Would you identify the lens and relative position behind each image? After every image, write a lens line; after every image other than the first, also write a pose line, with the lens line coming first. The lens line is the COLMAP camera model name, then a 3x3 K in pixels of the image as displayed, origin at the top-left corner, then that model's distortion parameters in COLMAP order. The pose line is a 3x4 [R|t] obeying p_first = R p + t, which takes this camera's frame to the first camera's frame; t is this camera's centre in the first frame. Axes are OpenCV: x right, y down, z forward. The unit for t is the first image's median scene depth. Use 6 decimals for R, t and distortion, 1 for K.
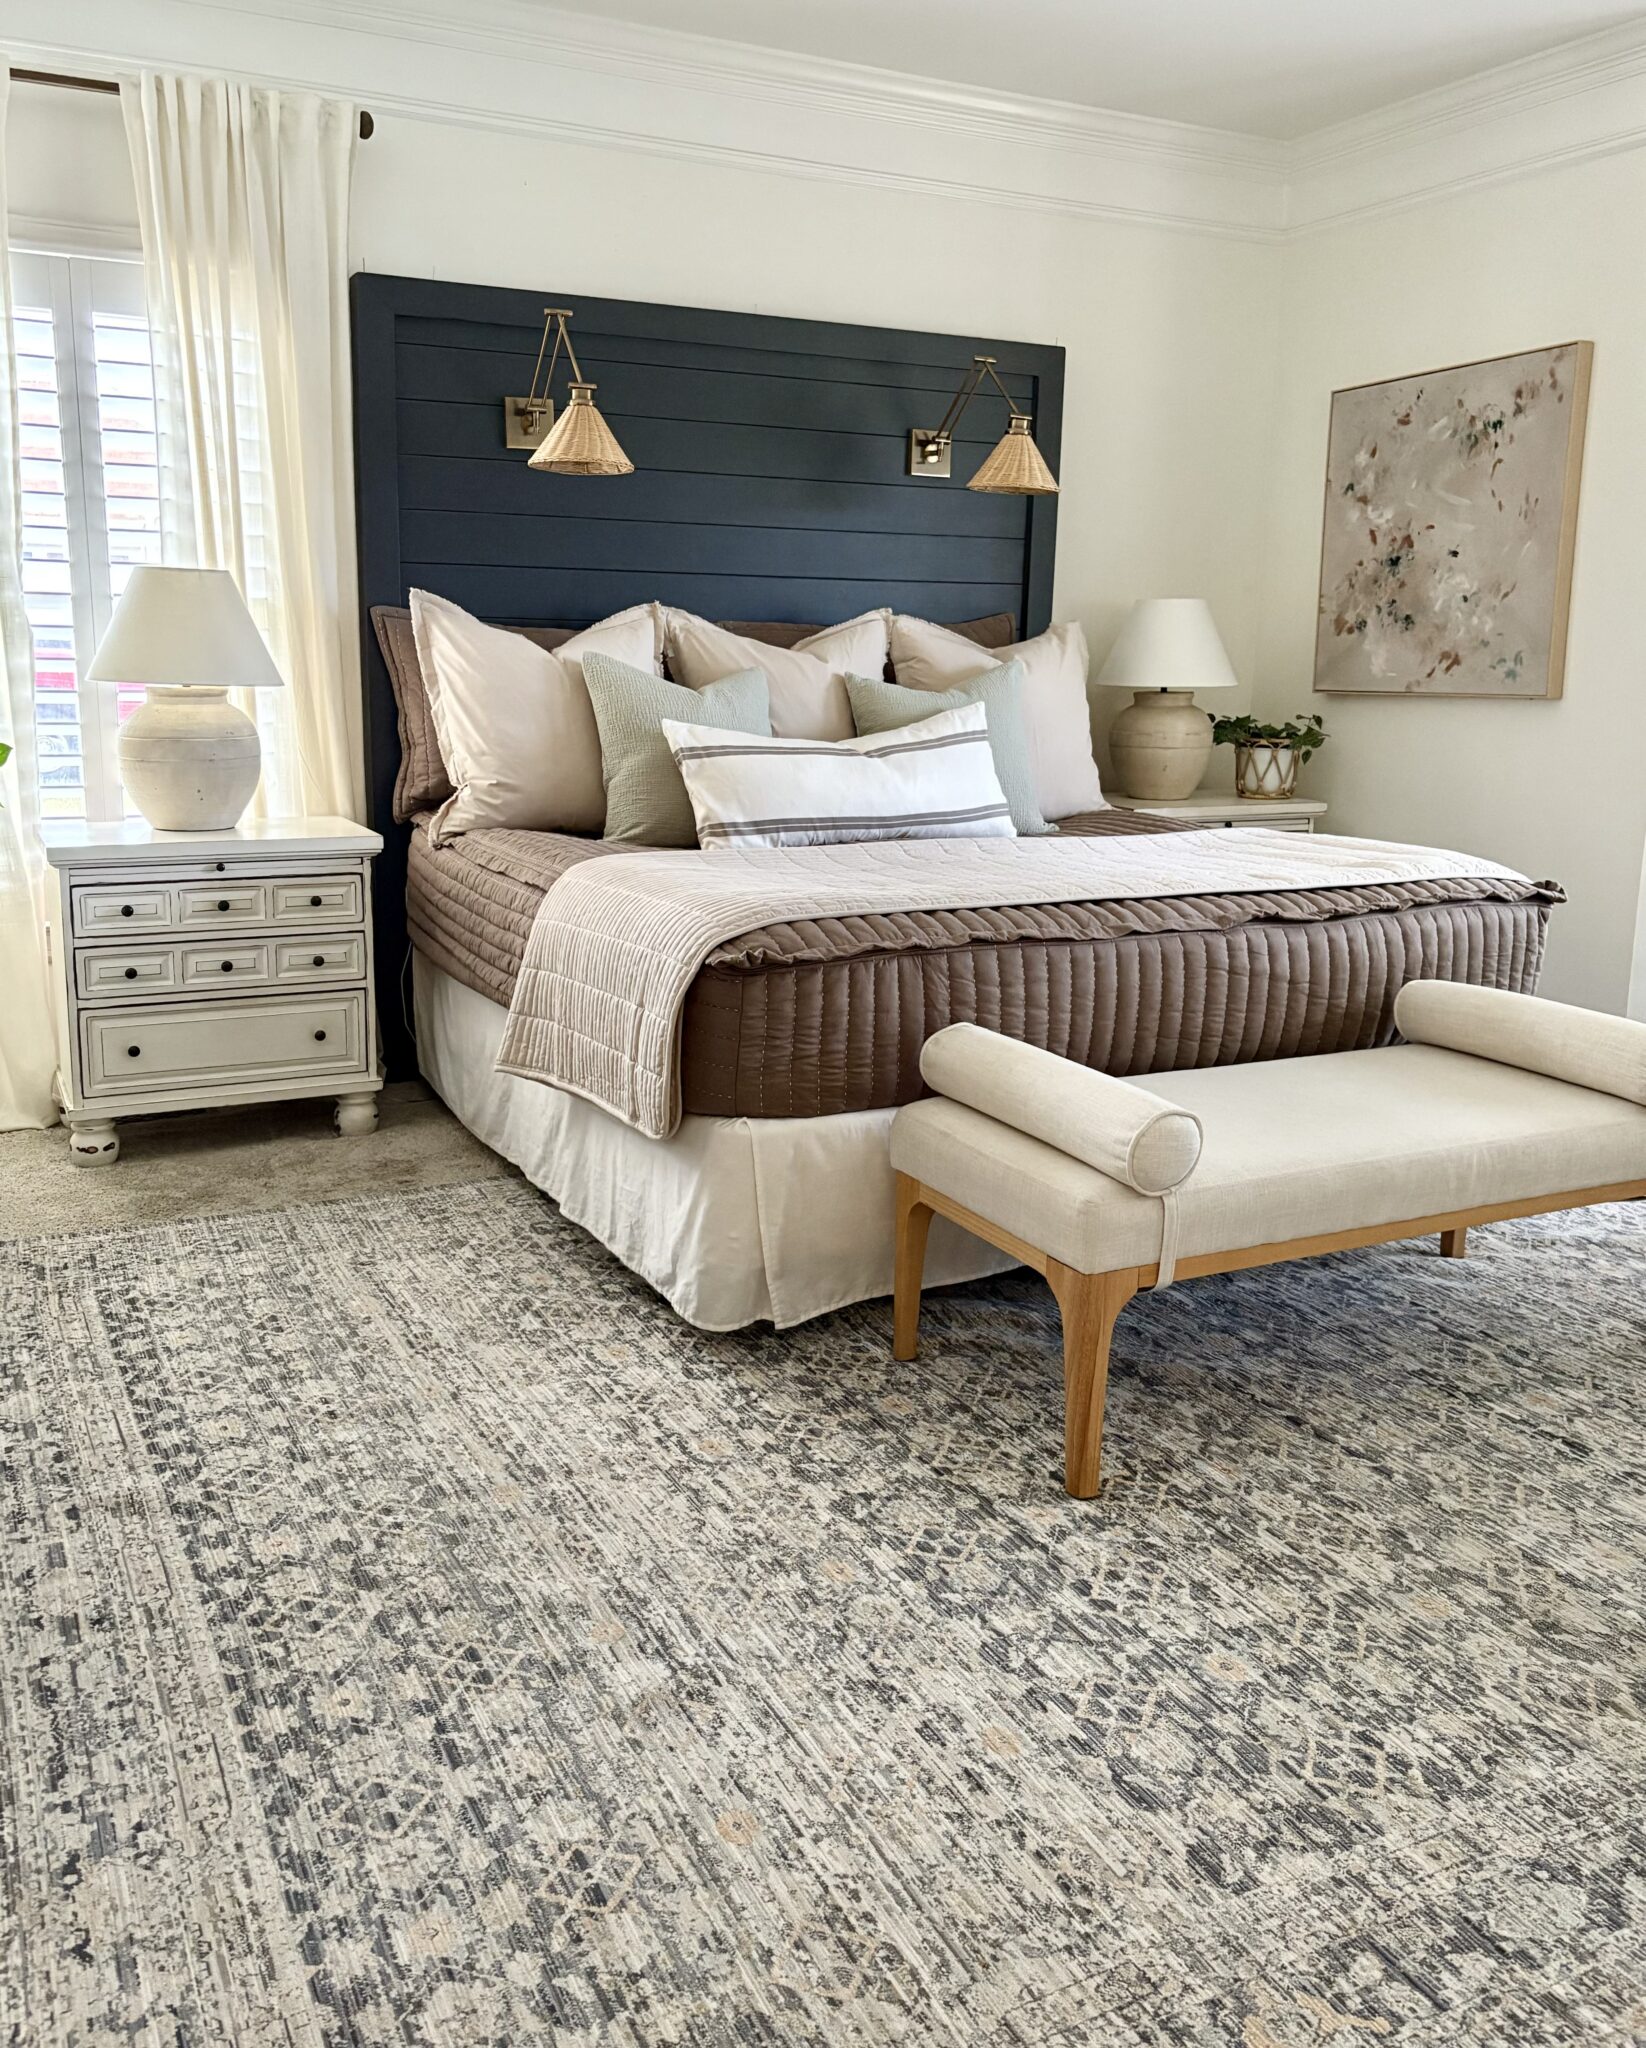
lens RADIAL K [[1735.4, 0, 823.8], [0, 1735.4, 966.0], [0, 0, 1]] dist [0.009850, 0.009685]
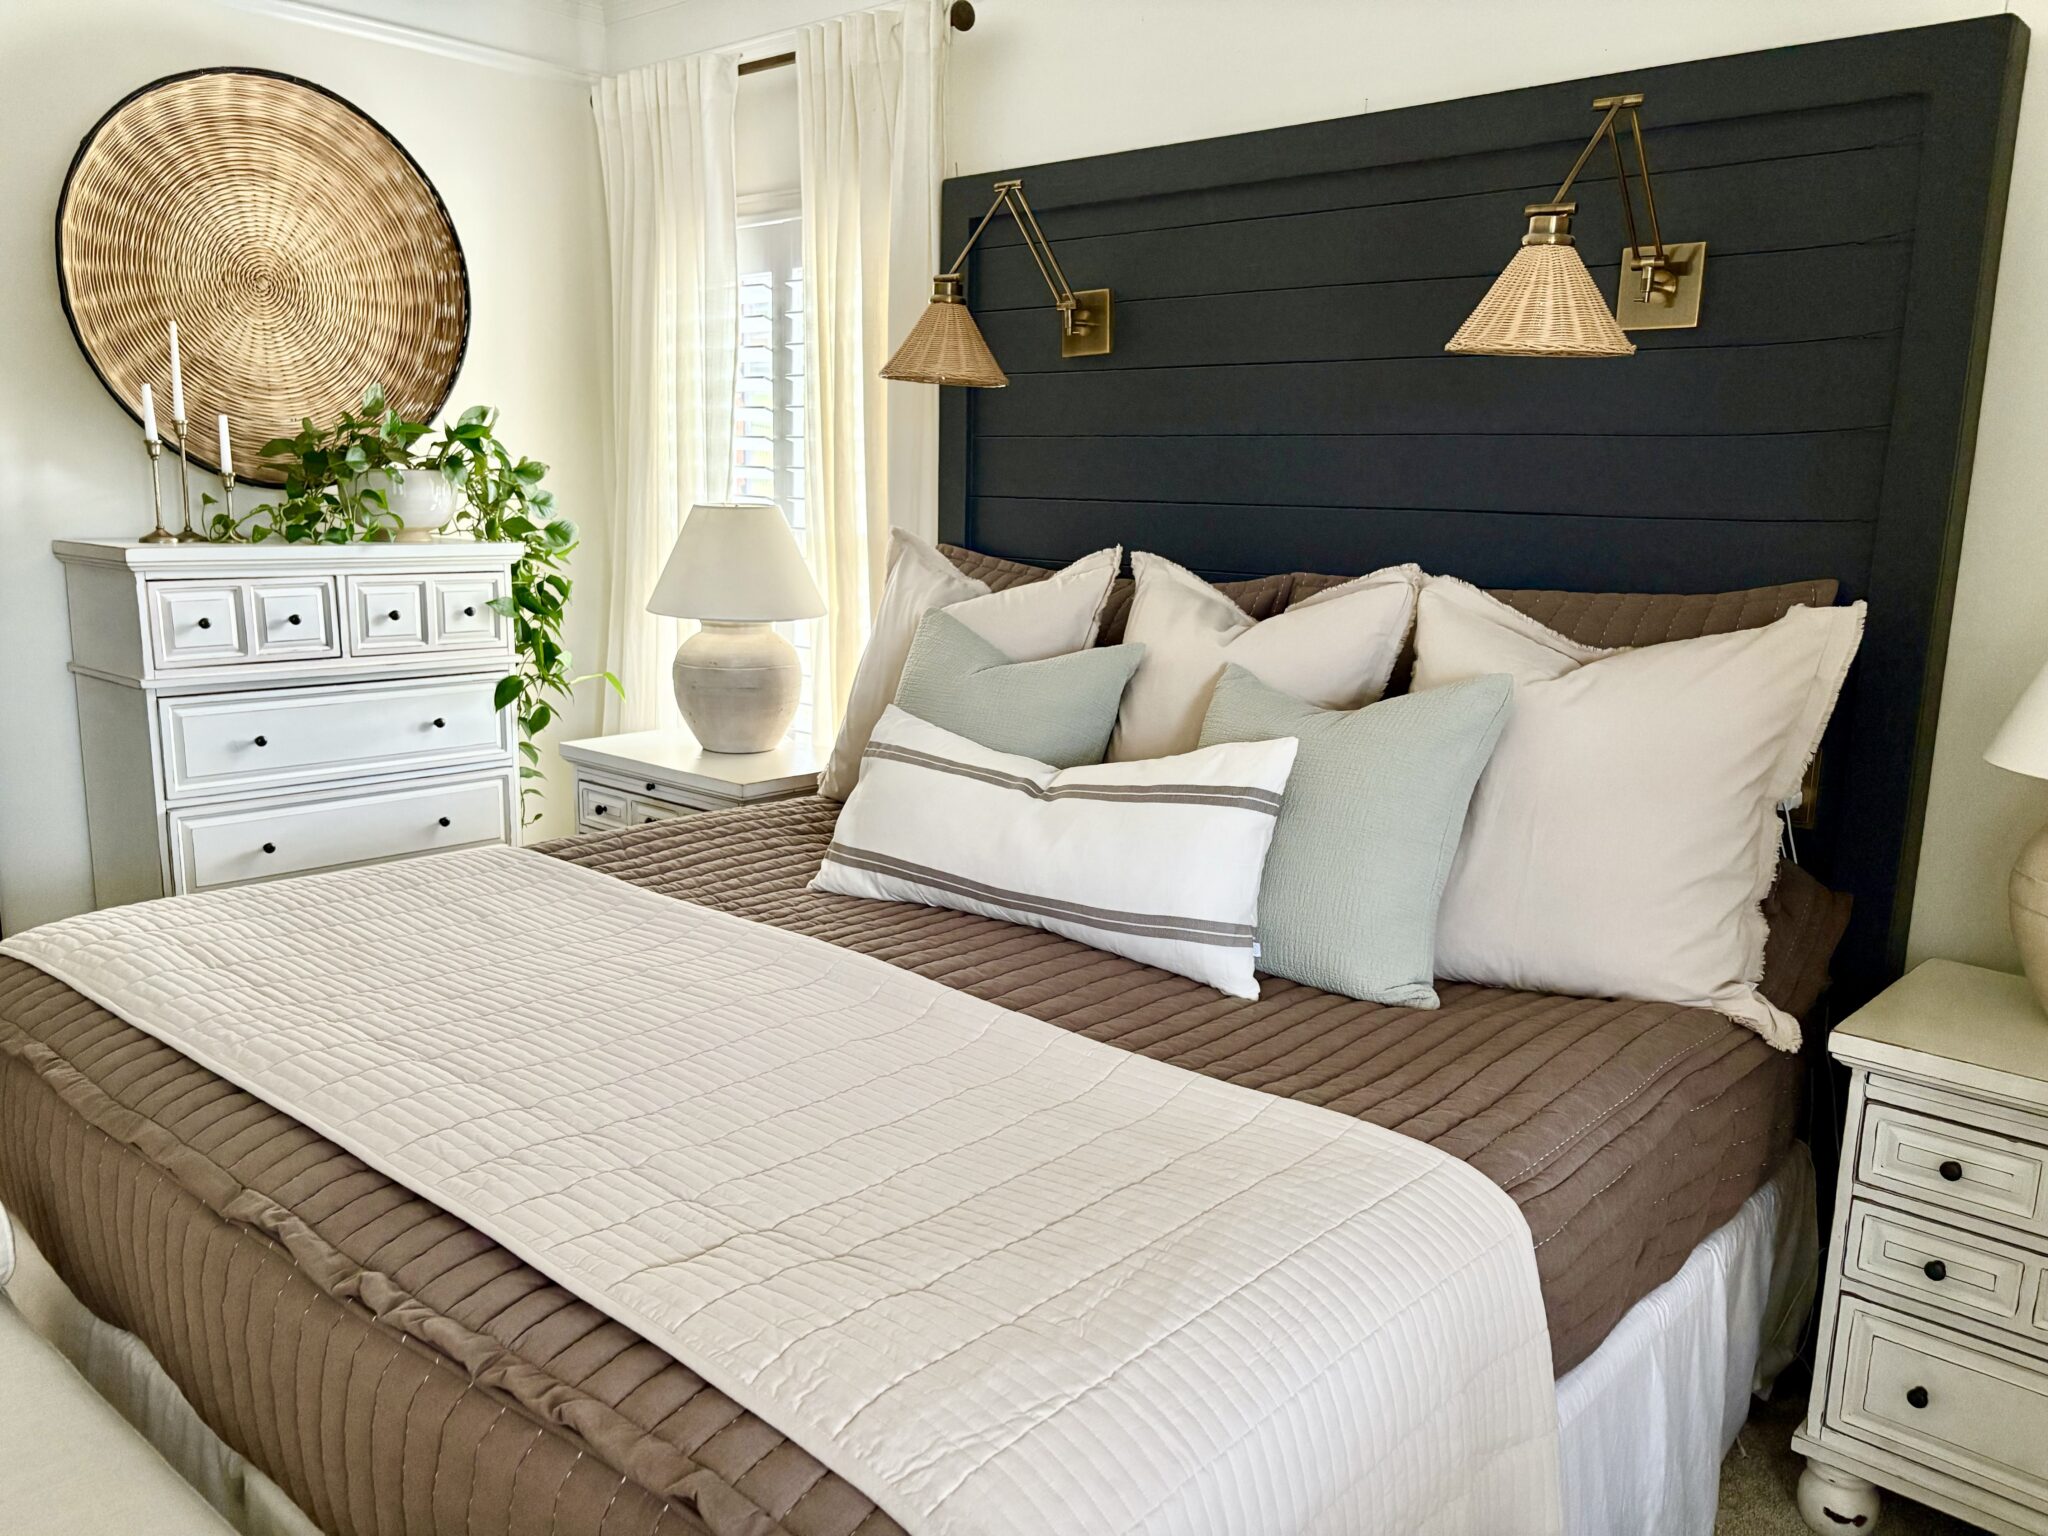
lens RADIAL K [[1554.9, 0, 1024.0], [0, 1554.9, 768.0], [0, 0, 1]] dist [0.033336, -0.040008]
pose [[0.364877, 0.161555, -0.916932, 0.654638], [-0.188312, 0.977282, 0.097253, -0.220052], [0.911813, 0.137184, 0.387010, 0.908448]]
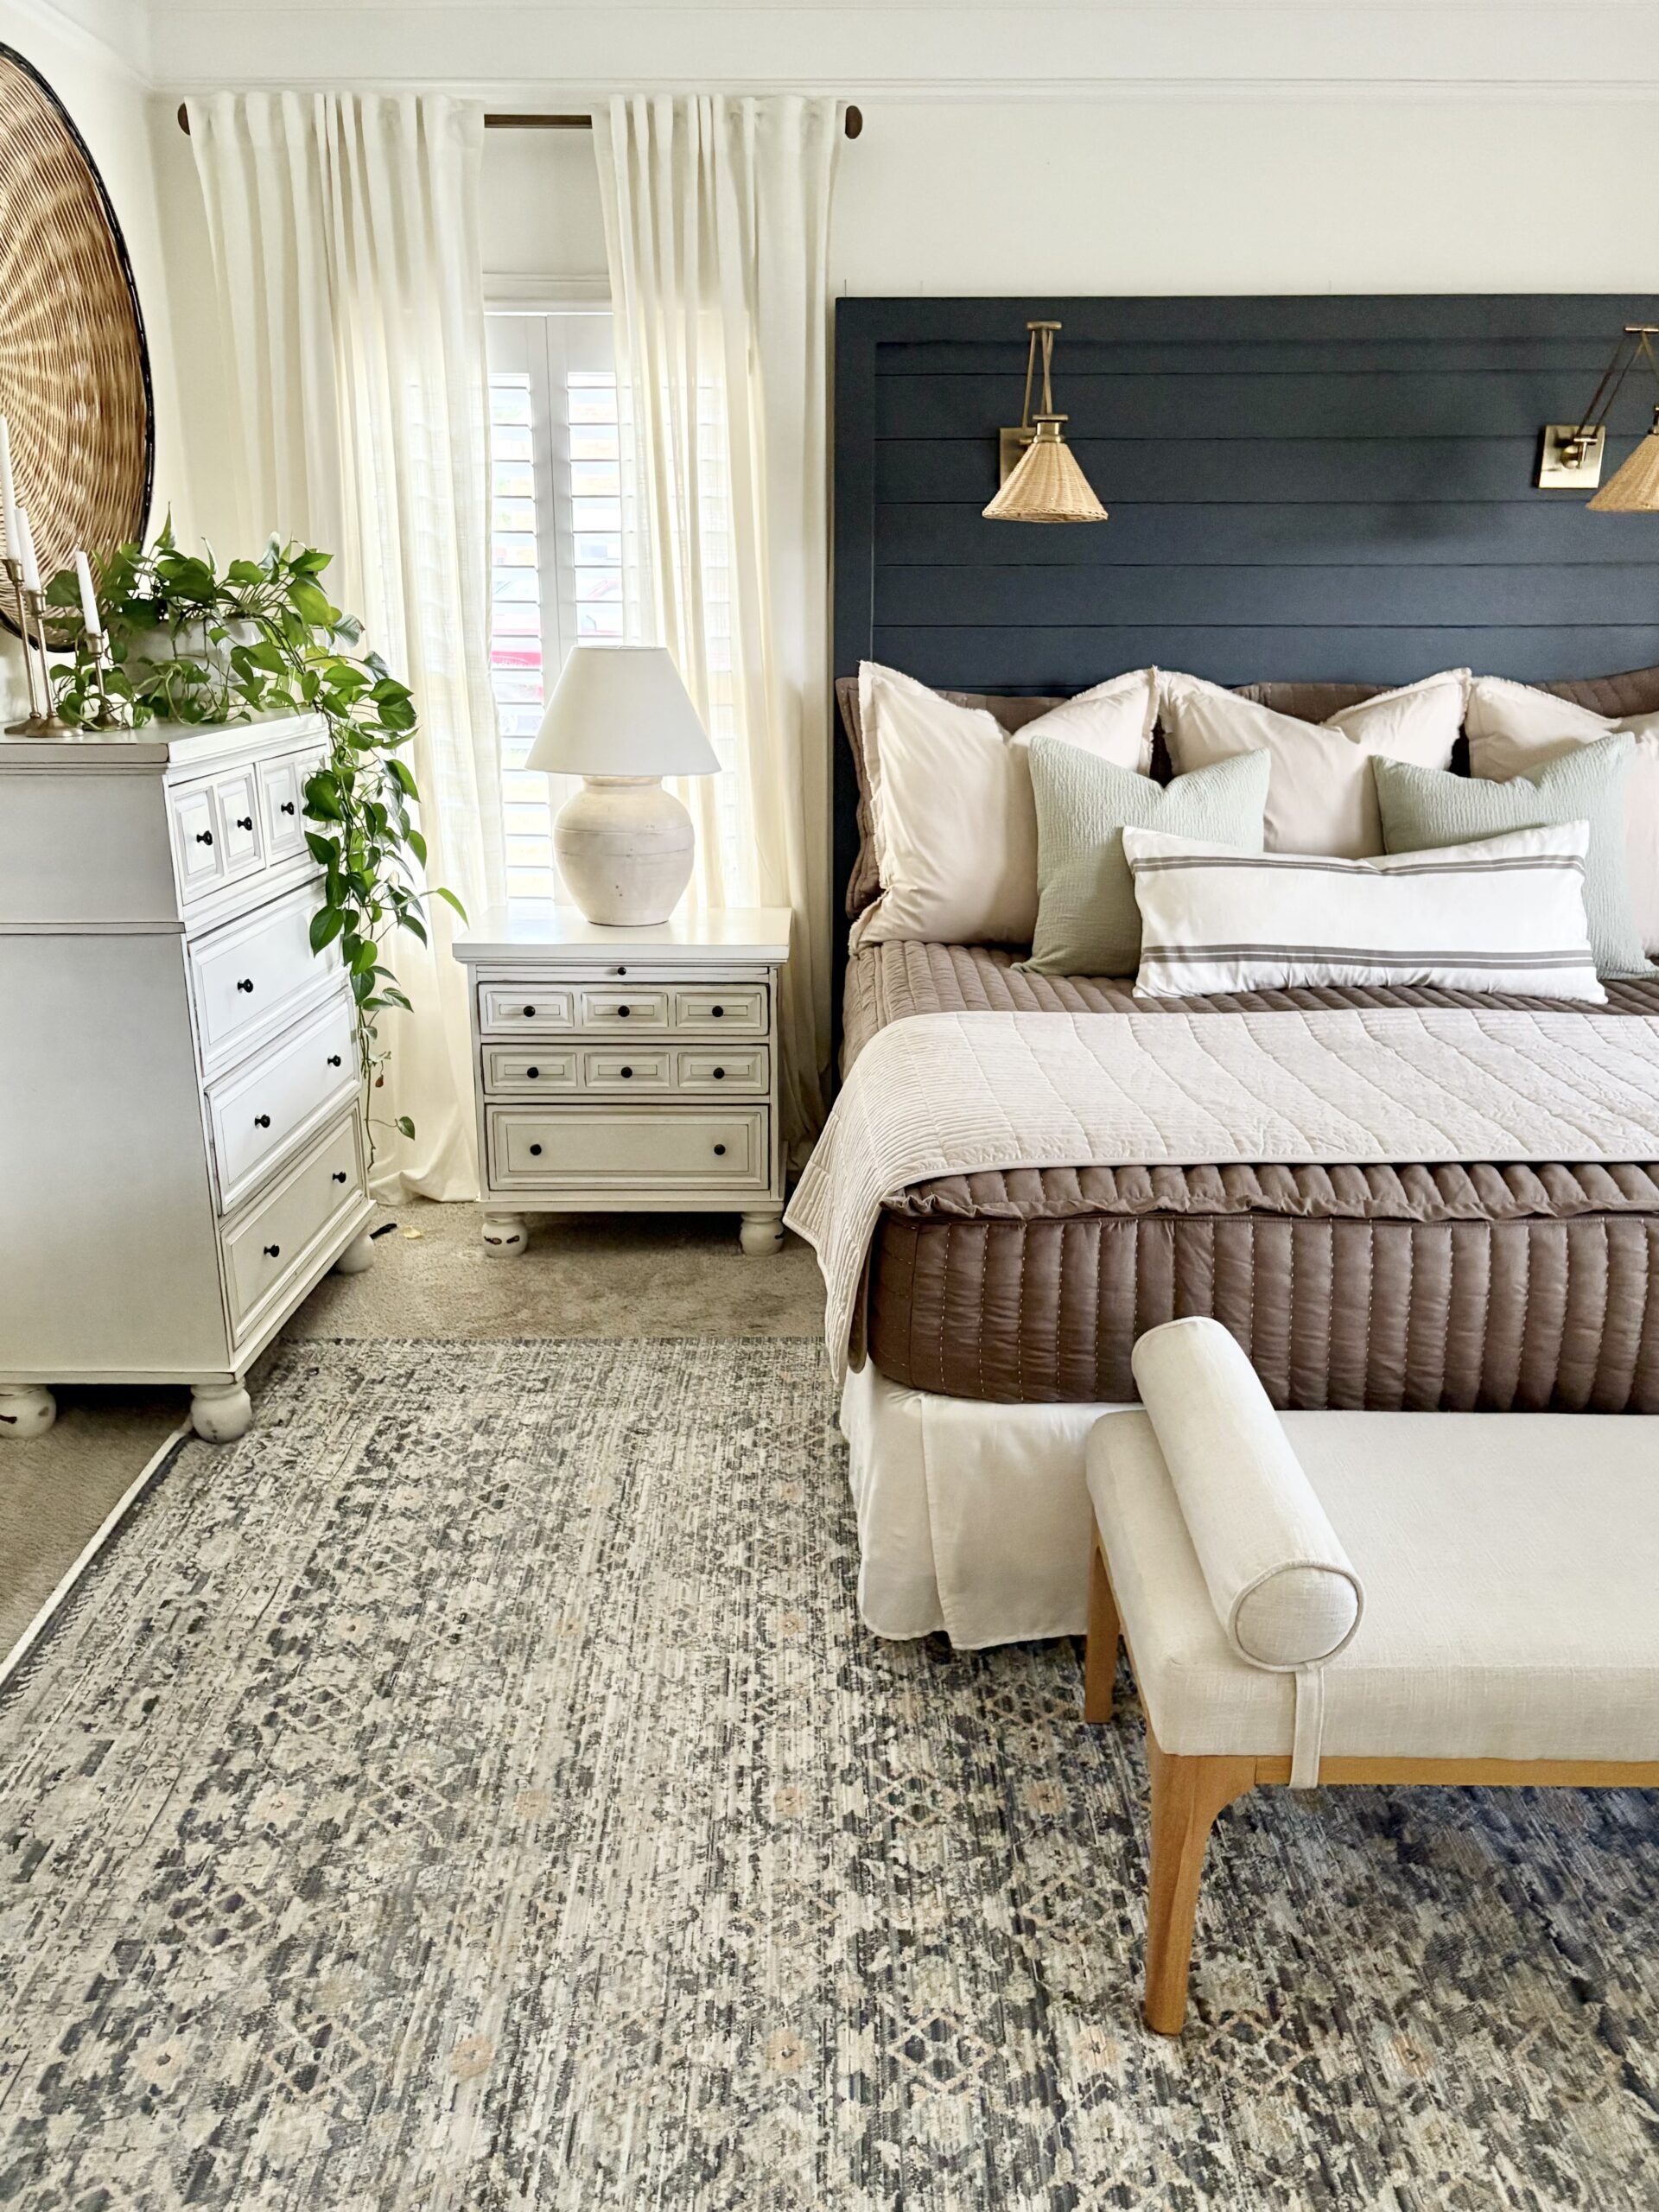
lens RADIAL K [[1755.5, 0, 829.5], [0, 1755.5, 1106.0], [0, 0, 1]] dist [0.016972, -0.011323]
pose [[0.888546, 0.112701, -0.444729, 0.208719], [-0.070693, 0.991414, 0.109999, -0.104858], [0.453308, -0.066300, 0.888885, 0.204935]]
